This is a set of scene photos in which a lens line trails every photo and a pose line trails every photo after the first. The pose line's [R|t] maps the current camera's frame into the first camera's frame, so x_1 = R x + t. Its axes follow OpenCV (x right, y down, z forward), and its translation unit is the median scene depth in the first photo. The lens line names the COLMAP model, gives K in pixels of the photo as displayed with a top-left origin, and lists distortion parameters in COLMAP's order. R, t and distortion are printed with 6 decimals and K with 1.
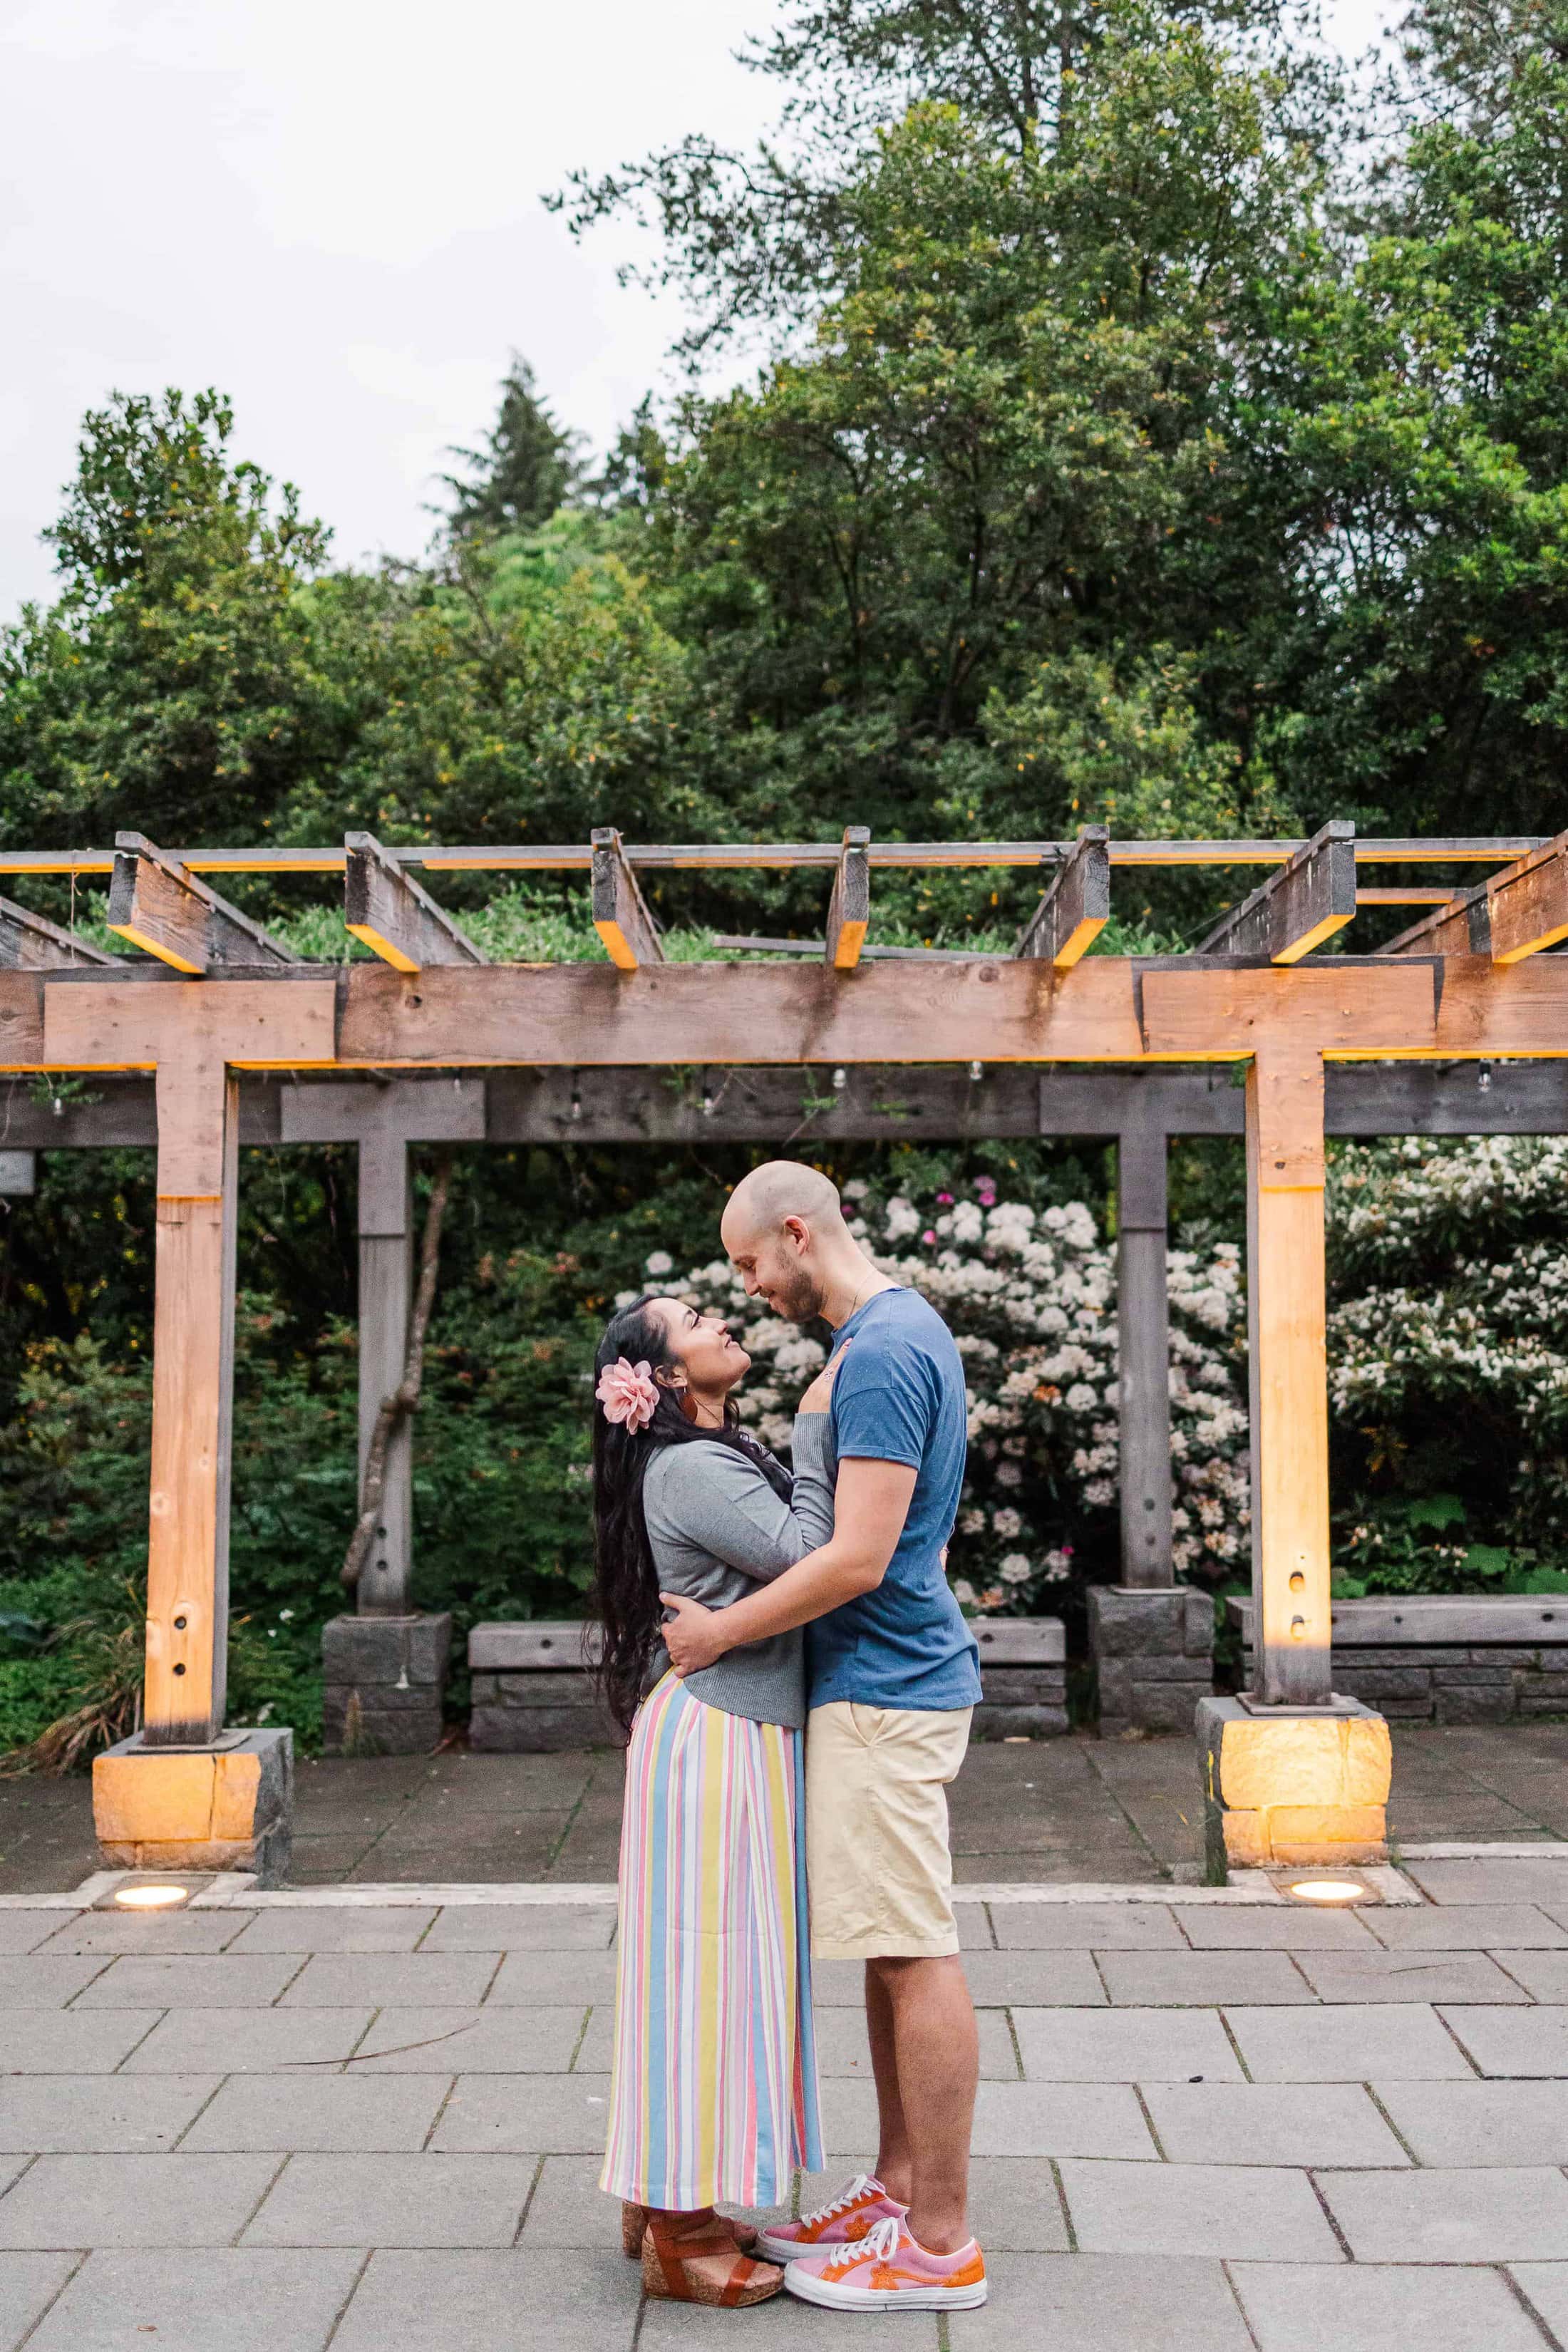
lens RADIAL K [[2329.3, 0, 778.2], [0, 2329.3, 1135.1], [0, 0, 1]] dist [0.010057, -0.006881]
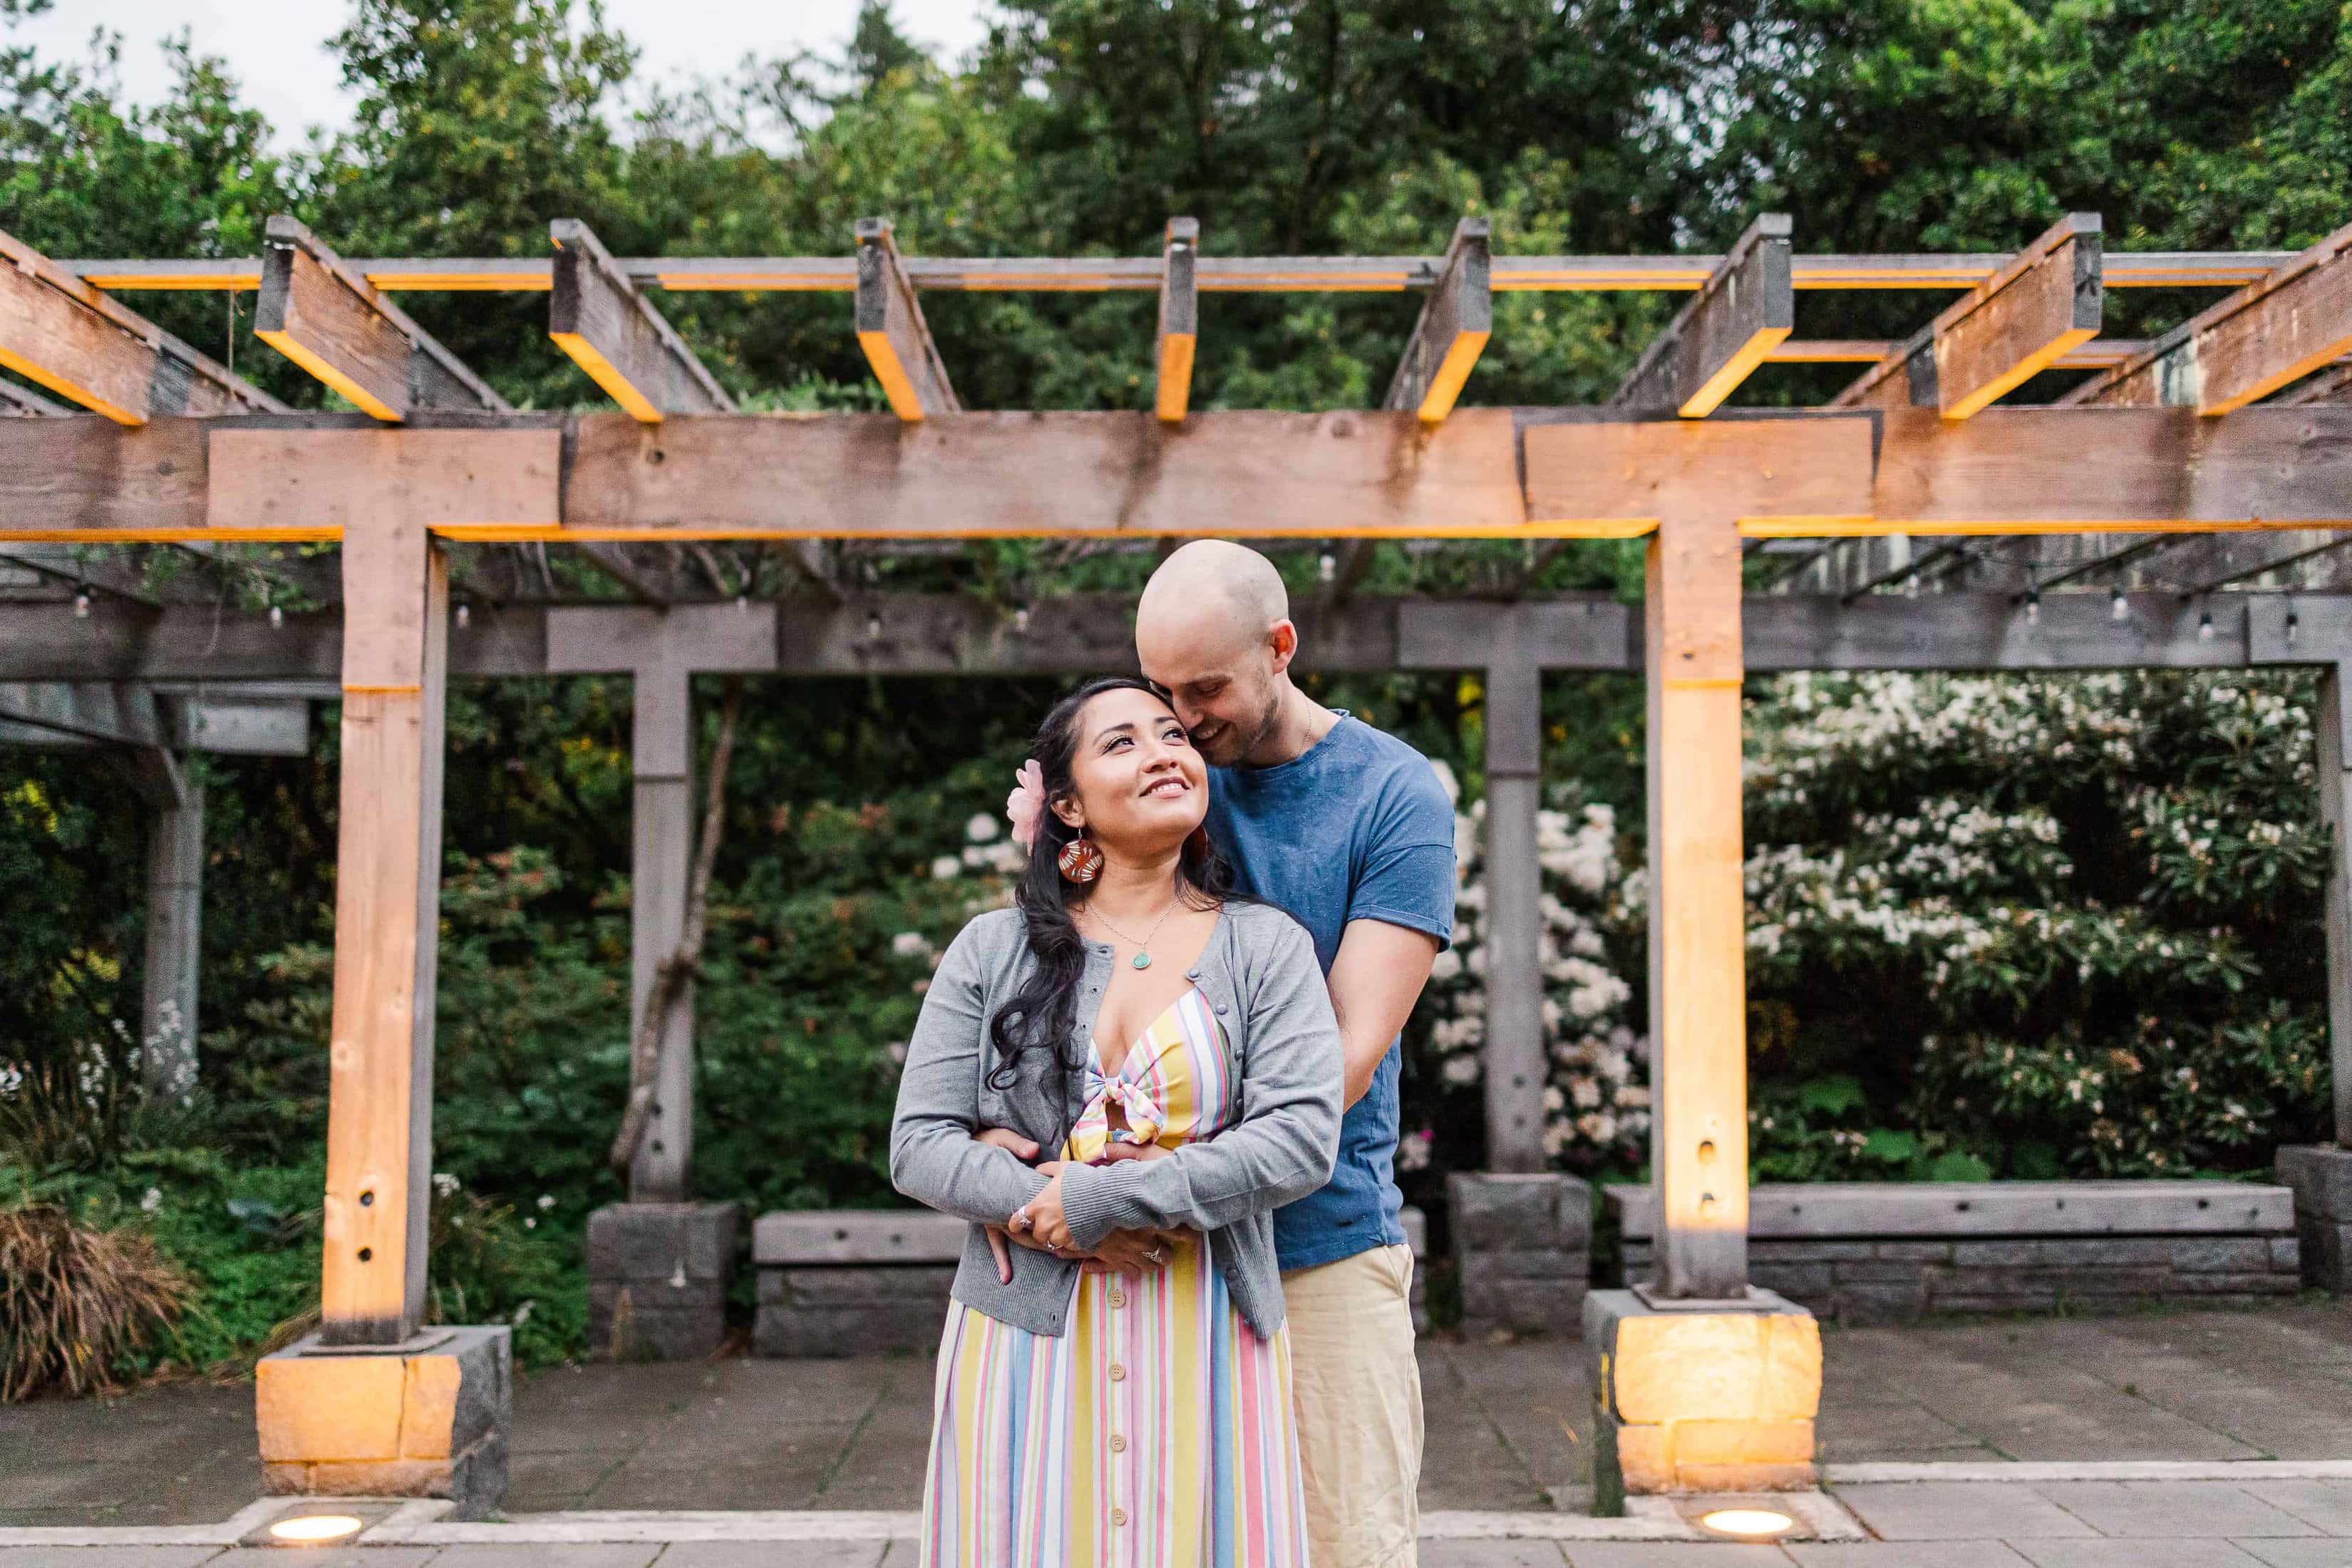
lens RADIAL K [[2201.0, 0, 1176.0], [0, 2201.0, 784.0], [0, 0, 1]] dist [0.008408, -0.018698]
pose [[0.999865, 0.004918, 0.015649, 0.013985], [-0.004937, 0.999987, 0.001185, 0.043610], [-0.015643, -0.001262, 0.999877, 0.155690]]
